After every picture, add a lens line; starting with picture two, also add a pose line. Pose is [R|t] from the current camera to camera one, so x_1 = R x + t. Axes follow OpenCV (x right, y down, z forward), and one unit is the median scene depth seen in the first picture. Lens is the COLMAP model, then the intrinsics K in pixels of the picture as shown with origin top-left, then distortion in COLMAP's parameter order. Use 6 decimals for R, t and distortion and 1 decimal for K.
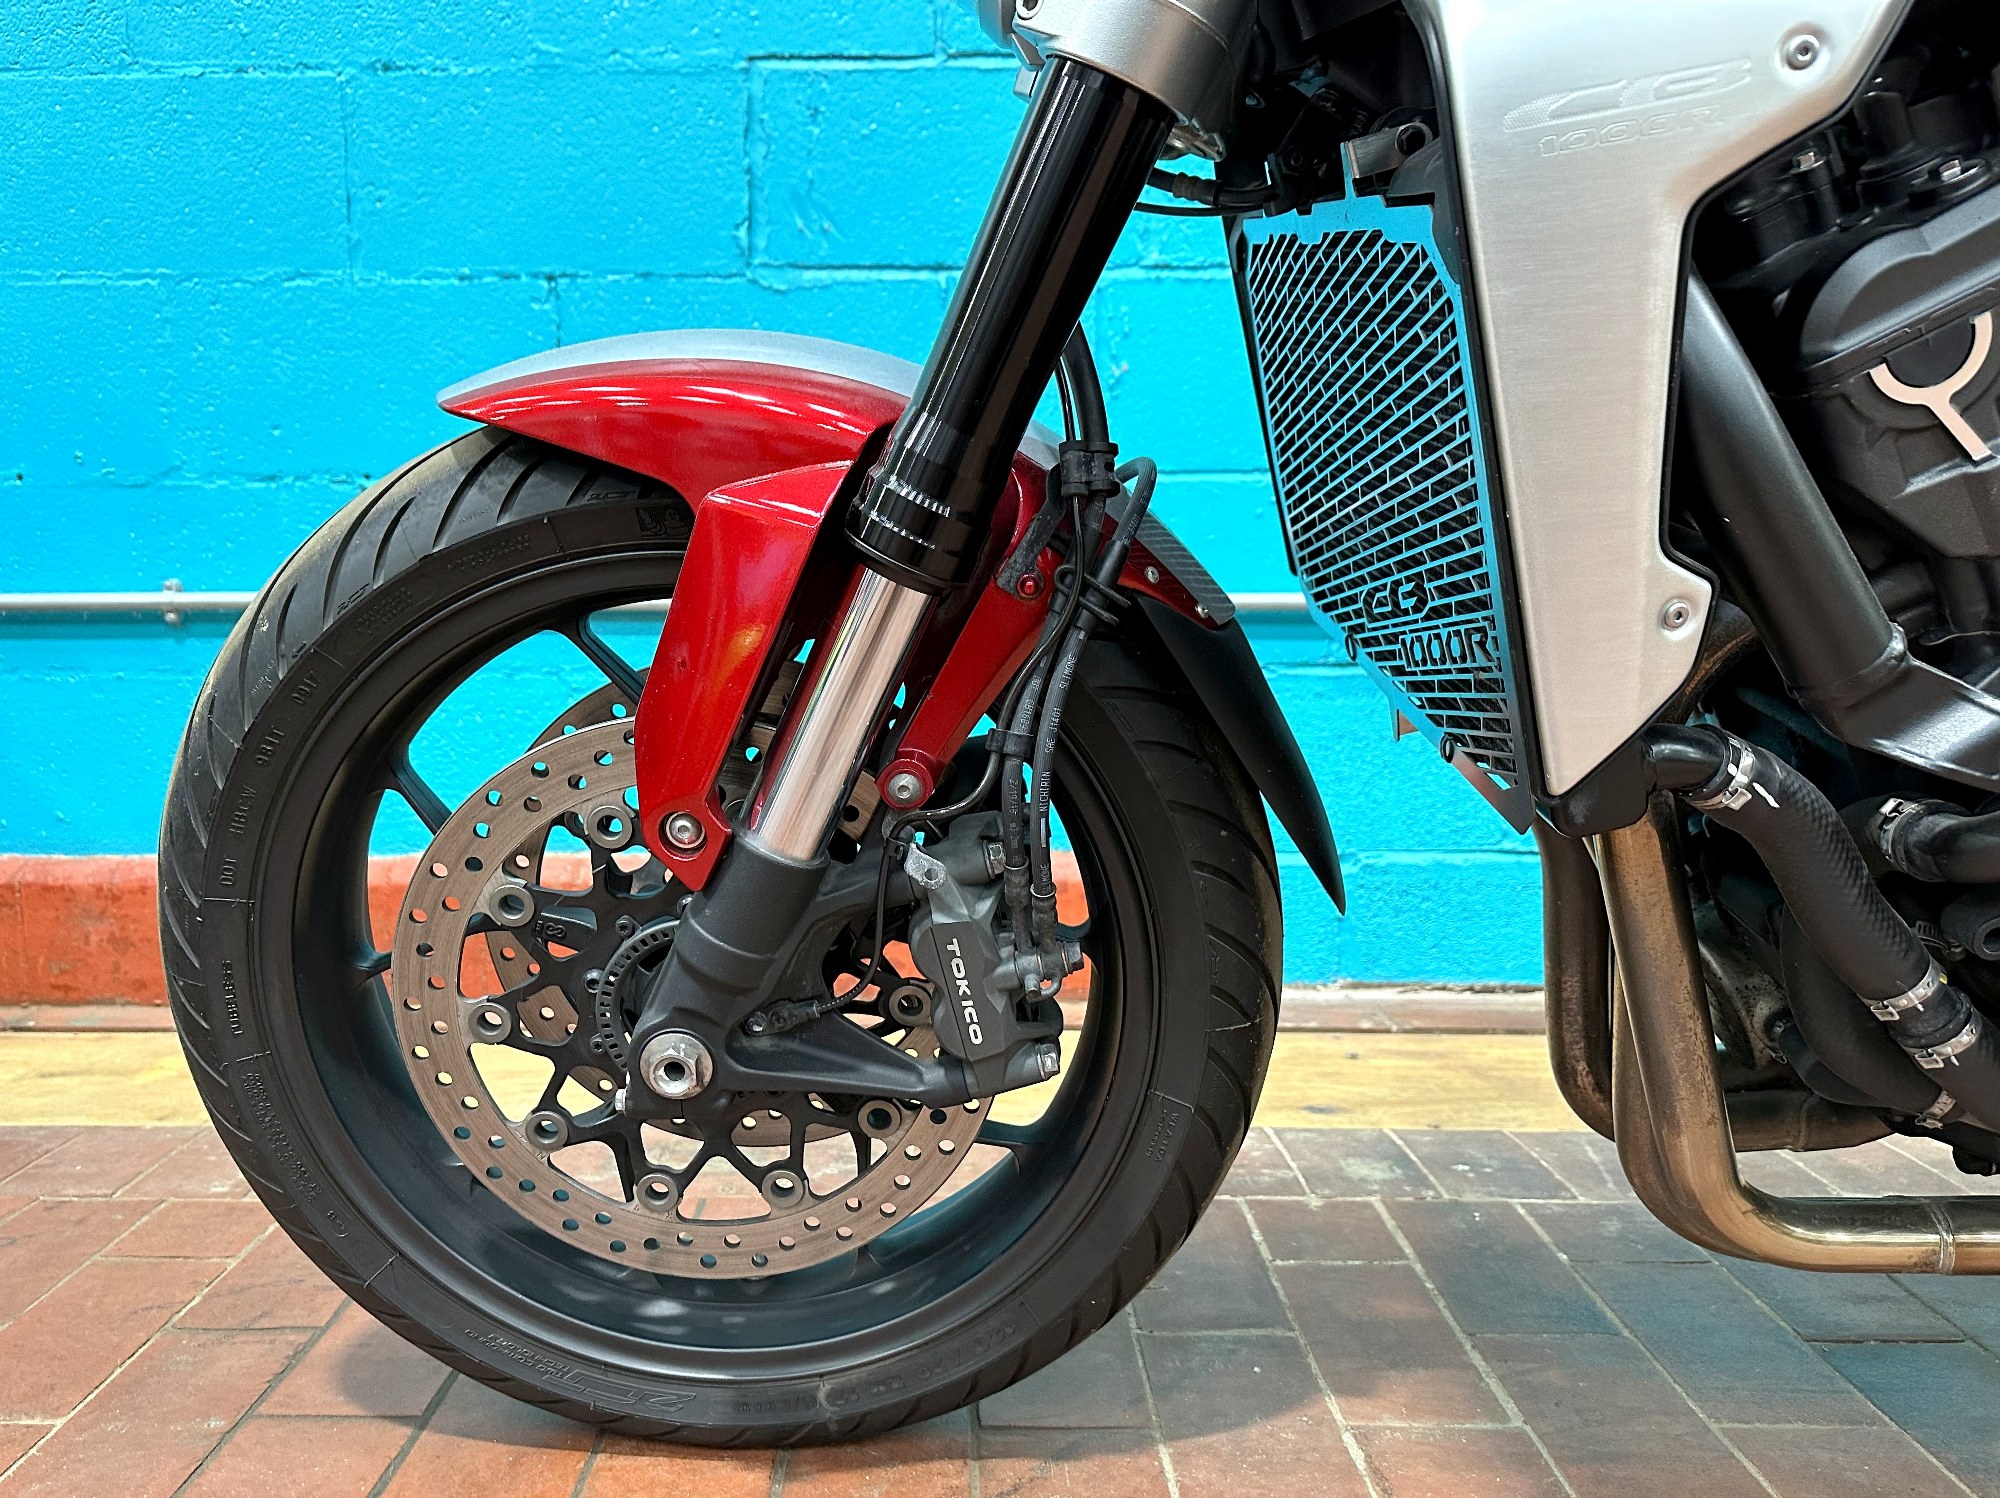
lens RADIAL K [[1508.5, 0, 1000.0], [0, 1508.5, 749.0], [0, 0, 1]] dist [0.004421, -0.010377]
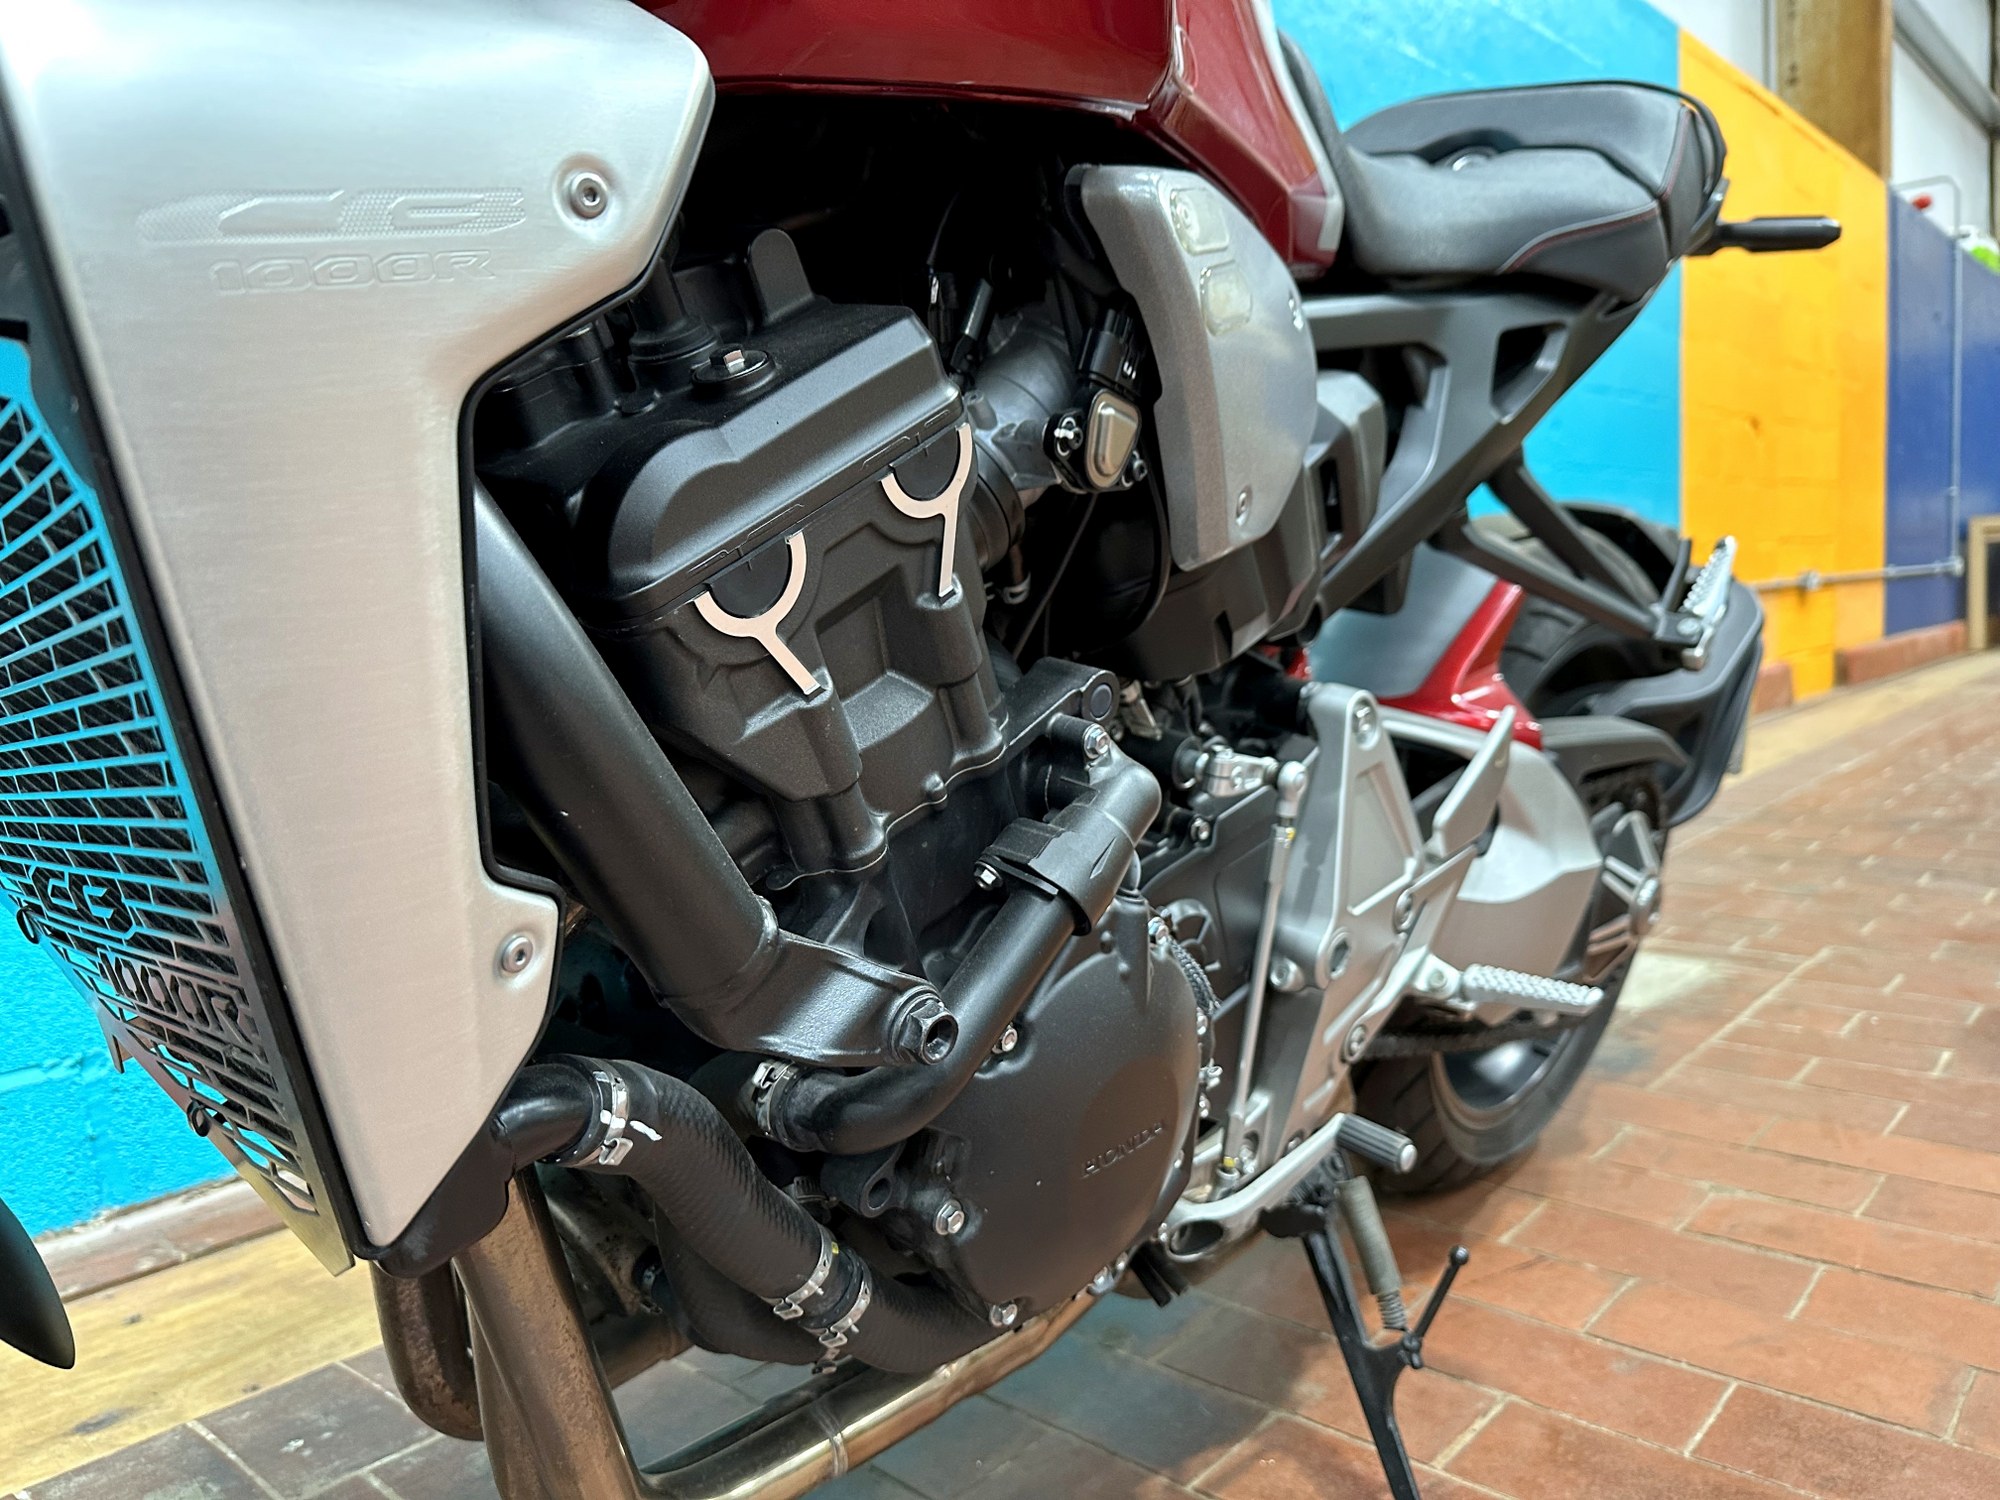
lens RADIAL K [[1401.5, 0, 1000.0], [0, 1401.5, 750.0], [0, 0, 1]] dist [0.051544, -0.087704]
pose [[0.686815, -0.105677, 0.719109, 0.129189], [0.134681, 0.990744, 0.016962, -0.154081], [-0.714245, 0.085201, 0.694690, 0.345457]]
